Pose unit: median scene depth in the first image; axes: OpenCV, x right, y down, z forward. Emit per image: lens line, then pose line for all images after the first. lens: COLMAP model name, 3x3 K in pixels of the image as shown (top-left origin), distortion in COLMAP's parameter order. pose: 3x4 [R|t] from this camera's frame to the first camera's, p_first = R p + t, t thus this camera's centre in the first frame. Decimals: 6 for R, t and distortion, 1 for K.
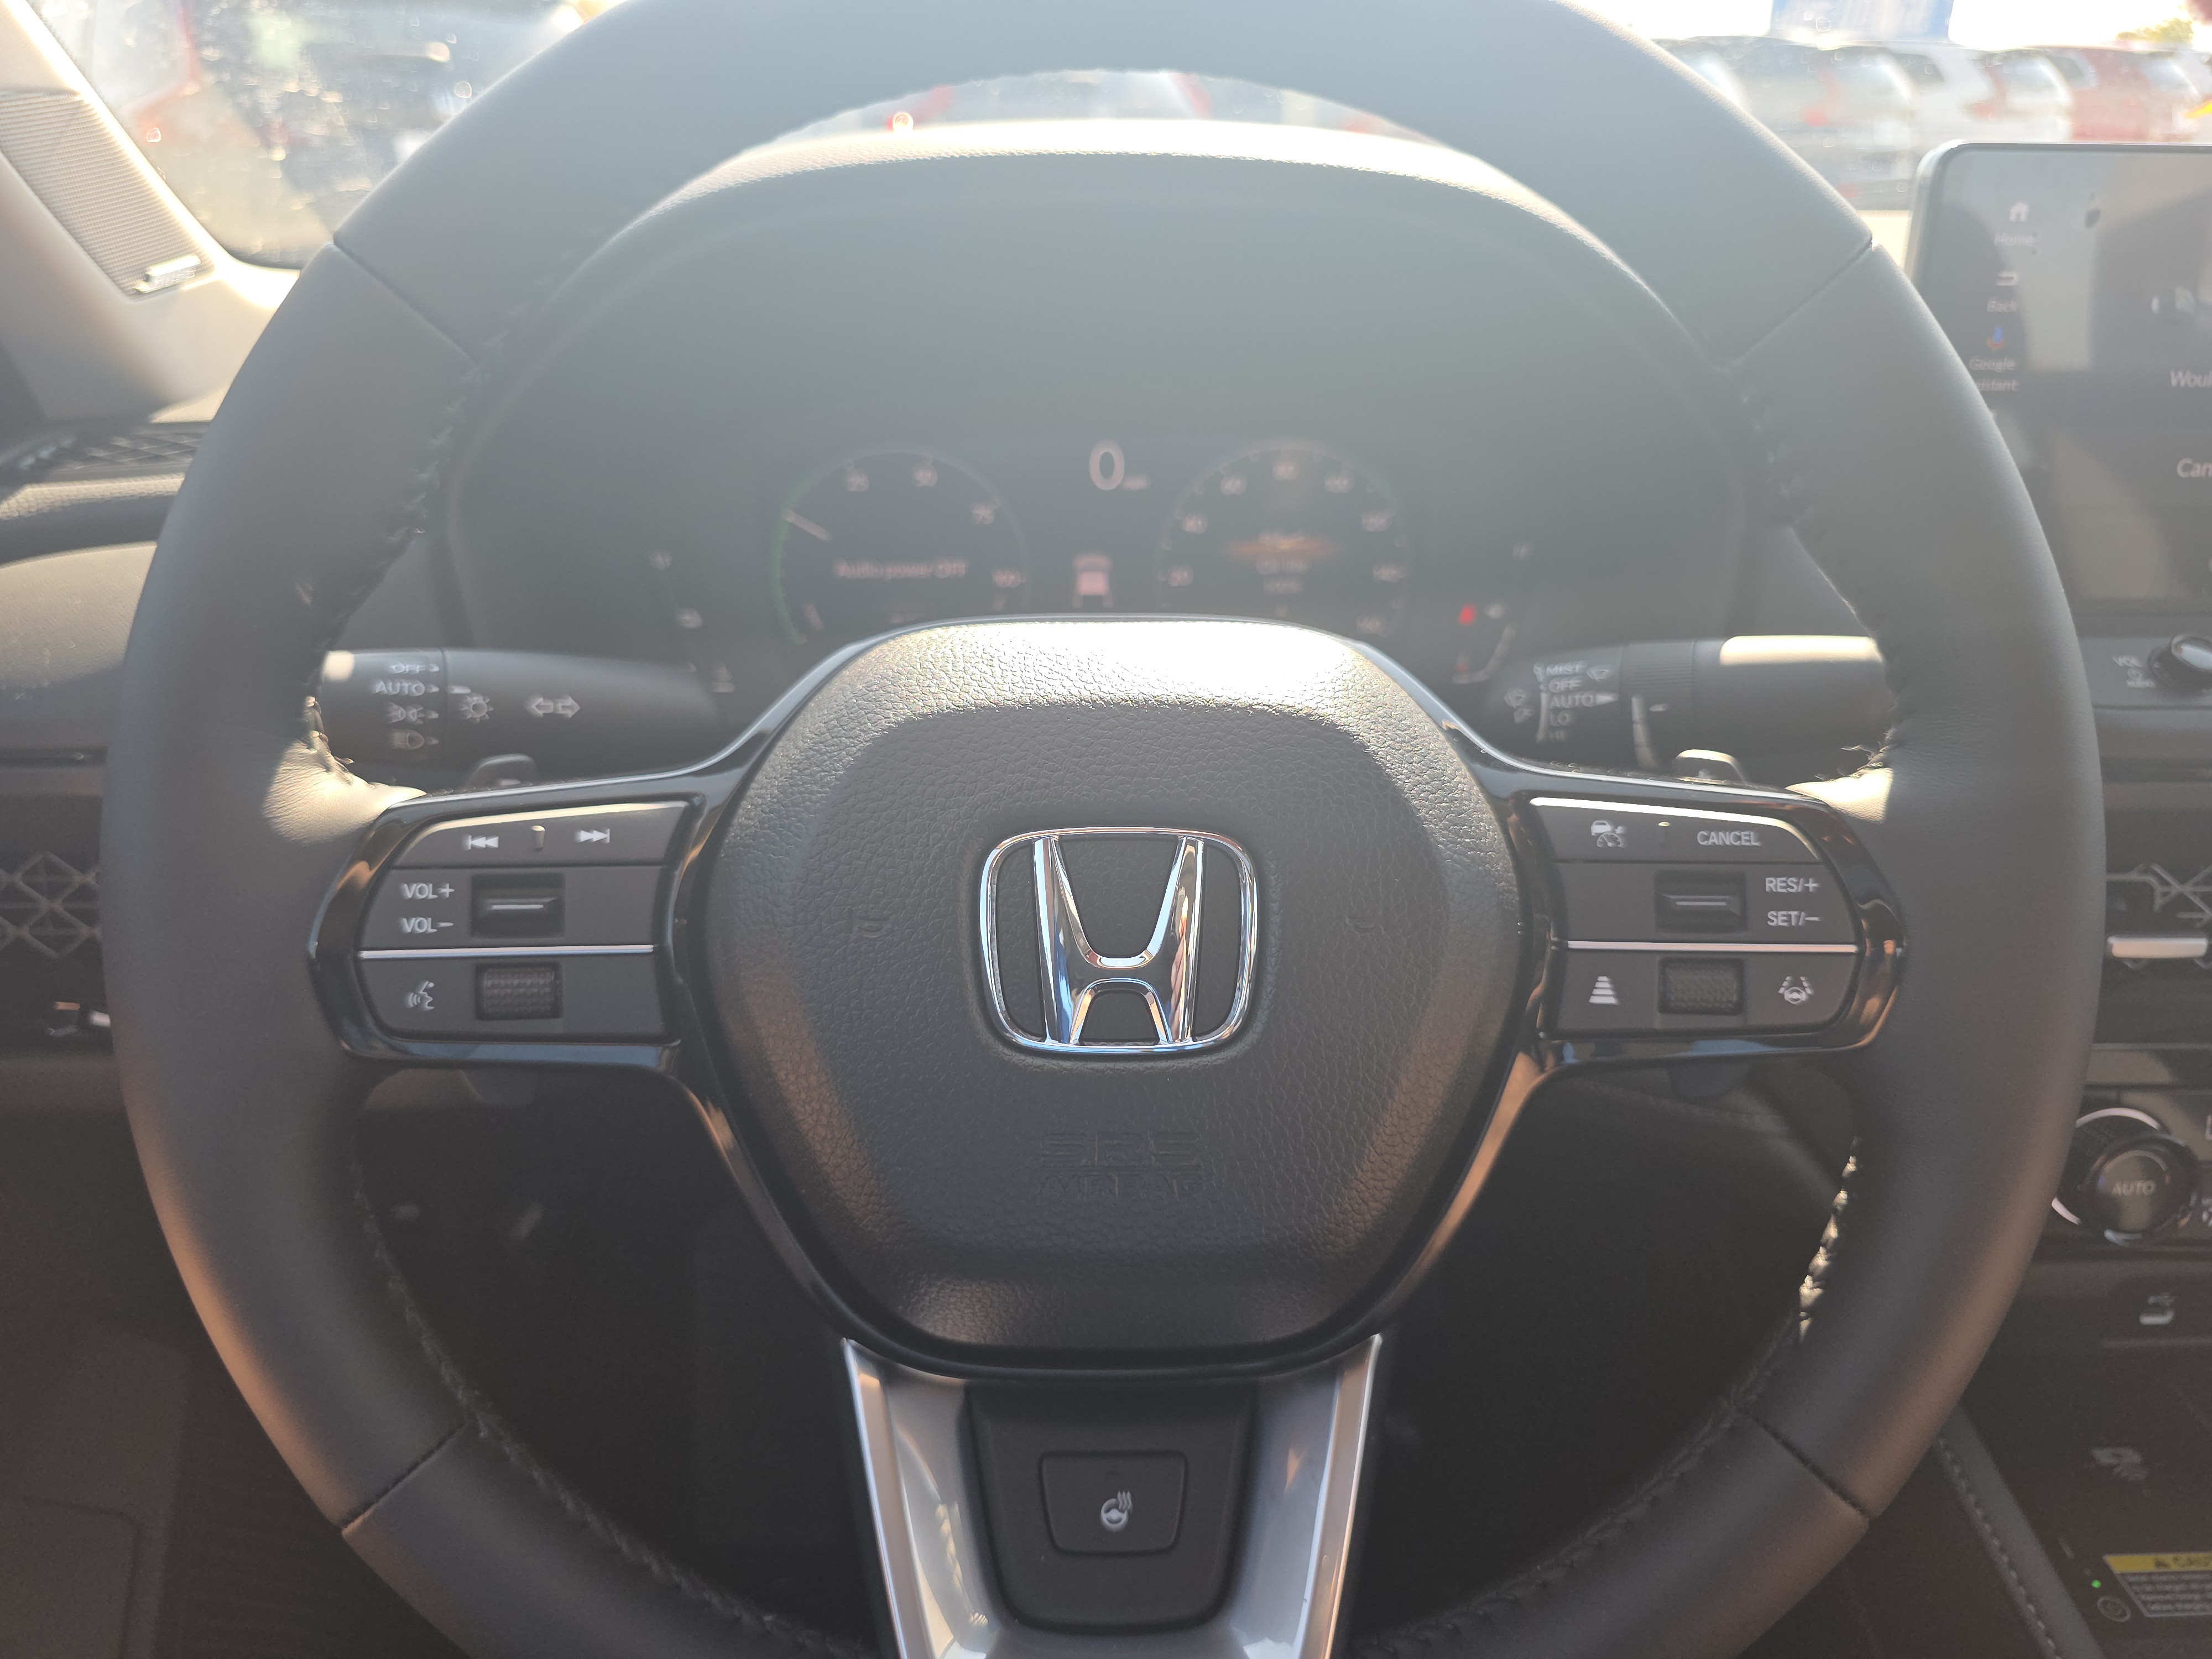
lens RADIAL K [[1500.2, 0, 1137.7], [0, 1500.2, 856.8], [0, 0, 1]] dist [0.050469, -0.031639]
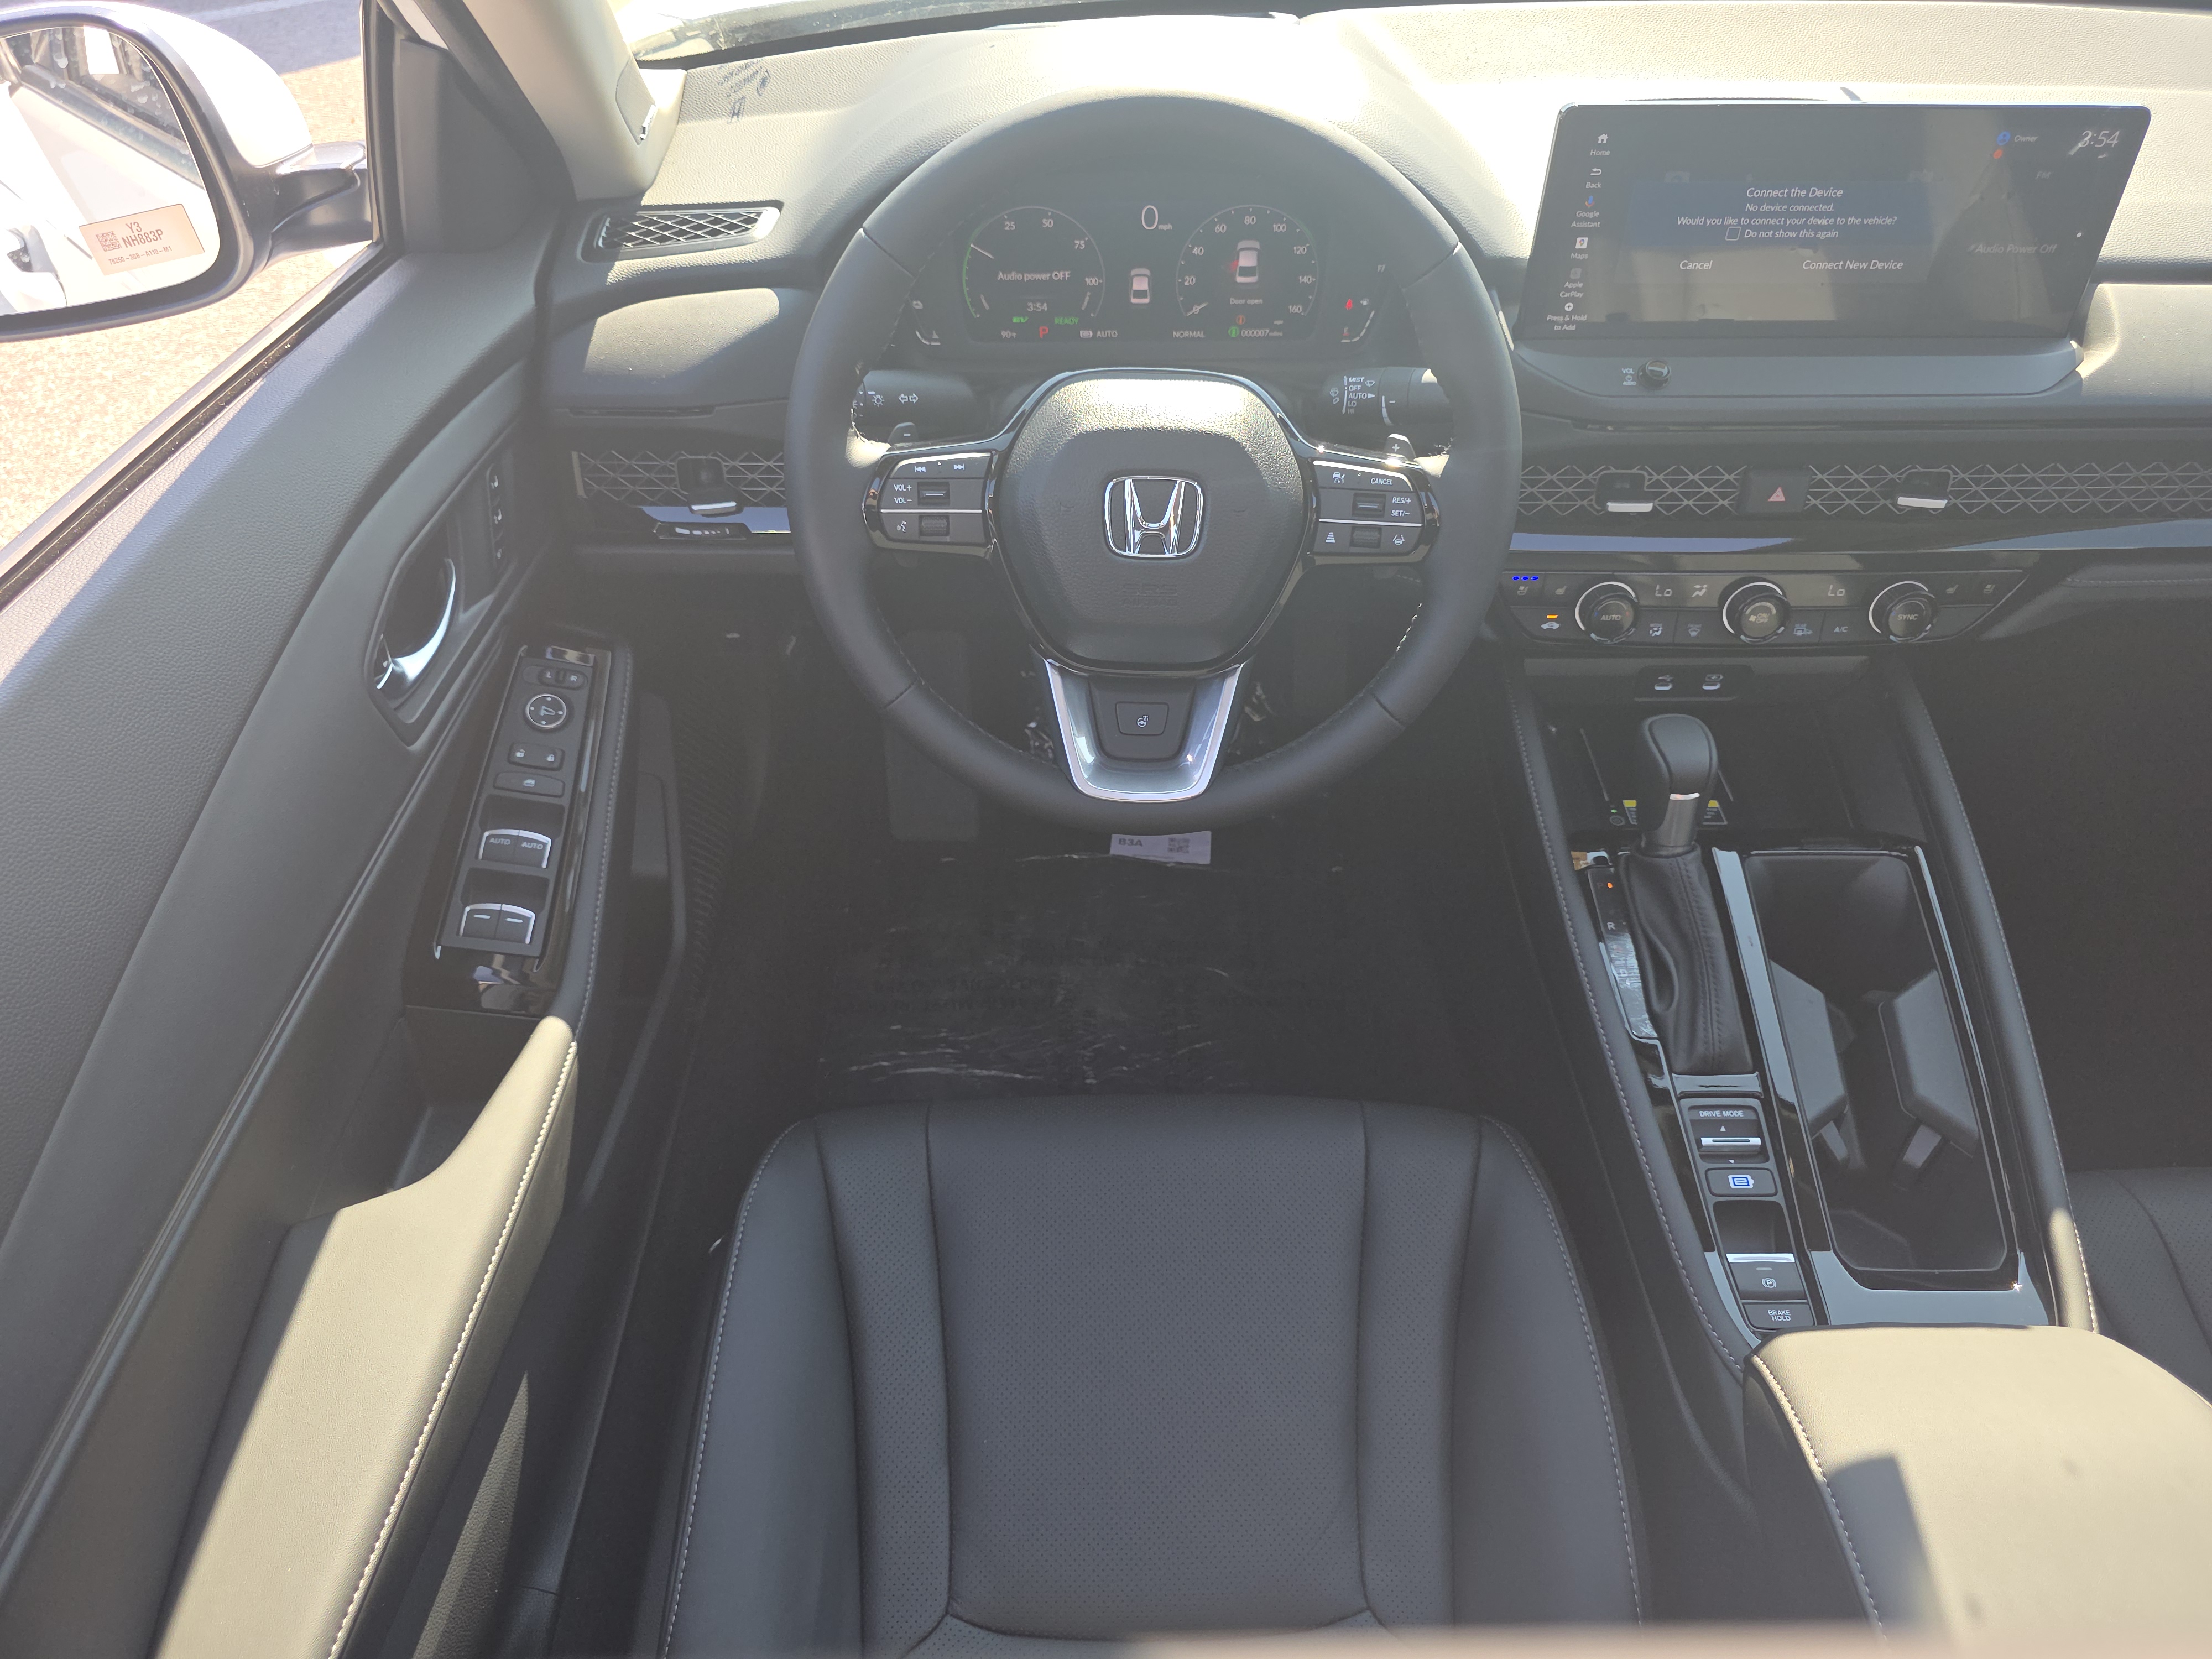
lens RADIAL K [[1500.2, 0, 1112.6], [0, 1500.2, 841.8], [0, 0, 1]] dist [0.050469, -0.031639]
pose [[0.999414, 0.028356, -0.019172, -0.016239], [-0.020061, 0.939060, 0.343168, -0.314280], [0.027734, -0.342582, 0.939078, -1.730330]]
